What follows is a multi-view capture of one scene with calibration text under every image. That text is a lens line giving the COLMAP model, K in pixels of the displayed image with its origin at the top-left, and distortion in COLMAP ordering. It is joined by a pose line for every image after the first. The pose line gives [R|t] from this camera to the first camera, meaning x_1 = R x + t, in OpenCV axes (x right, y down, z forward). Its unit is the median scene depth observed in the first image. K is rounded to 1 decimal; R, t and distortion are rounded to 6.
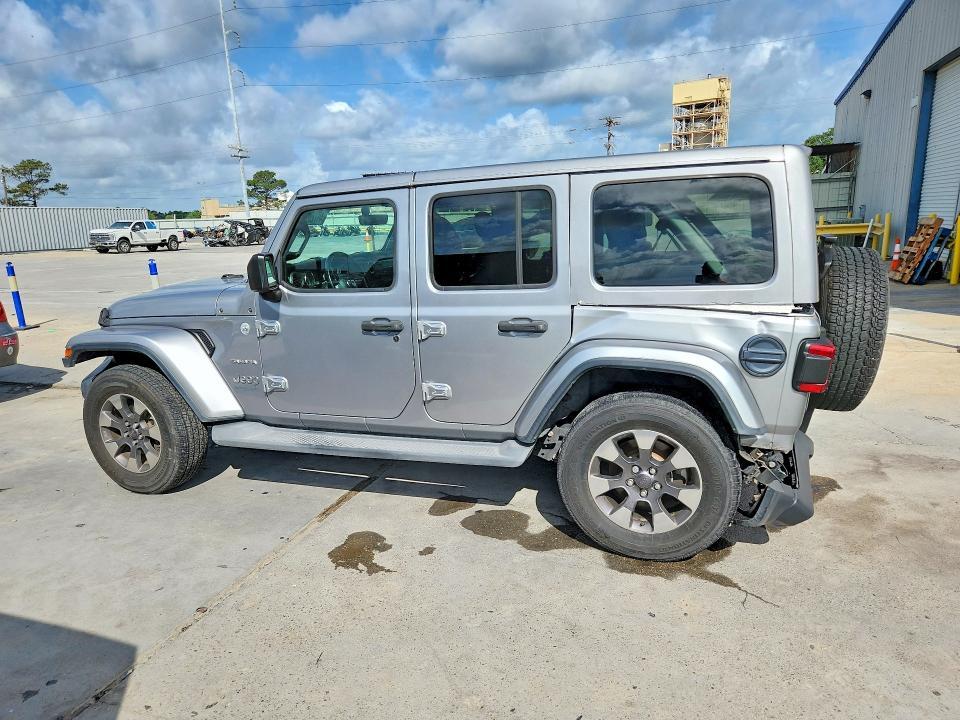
lens RADIAL K [[659.9, 0, 464.5], [0, 659.9, 360.2], [0, 0, 1]] dist [0.023061, -0.003527]
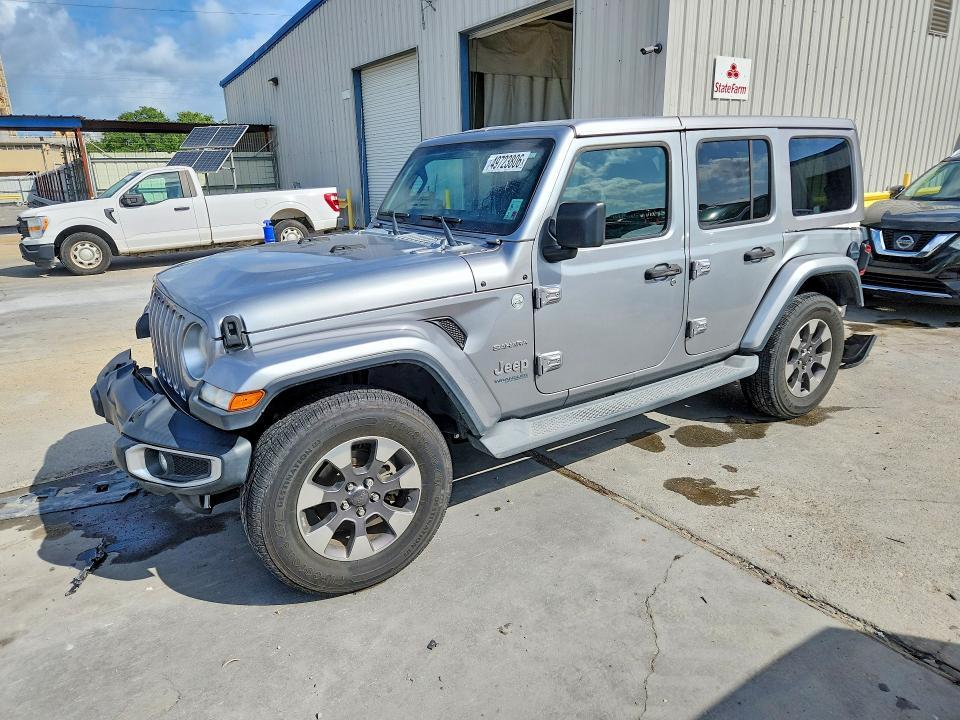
lens RADIAL K [[672.4, 0, 479.4], [0, 672.4, 358.6], [0, 0, 1]] dist [0.023627, -0.002669]
pose [[0.572780, -0.195547, 0.796043, -1.123294], [0.179810, 0.977449, 0.110730, -0.086004], [-0.799745, 0.079713, 0.595025, 0.634697]]
